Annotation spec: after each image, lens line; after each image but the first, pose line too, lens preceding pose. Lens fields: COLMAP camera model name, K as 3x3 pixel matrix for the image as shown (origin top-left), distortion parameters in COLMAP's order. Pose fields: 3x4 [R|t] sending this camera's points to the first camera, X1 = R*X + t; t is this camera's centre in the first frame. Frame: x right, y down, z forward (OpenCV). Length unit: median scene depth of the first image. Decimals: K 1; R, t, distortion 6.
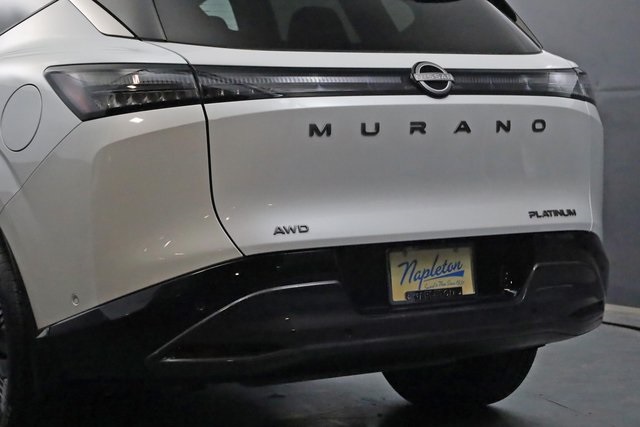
lens RADIAL K [[1583.6, 0, 317.9], [0, 1583.6, 215.2], [0, 0, 1]] dist [-0.112080, 0.000000]
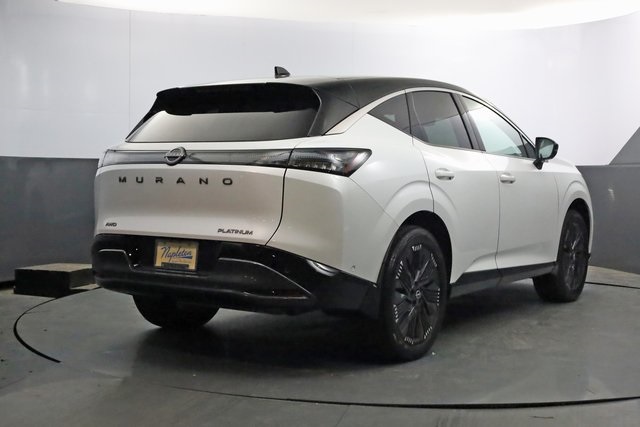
lens RADIAL K [[876.6, 0, 320.0], [0, 876.6, 215.6], [0, 0, 1]] dist [0.237311, 0.000000]
pose [[0.381909, 0.062082, -0.922112, 1.189794], [-0.077338, 0.996389, 0.035051, -0.066377], [0.920958, 0.057928, 0.385331, 0.772409]]
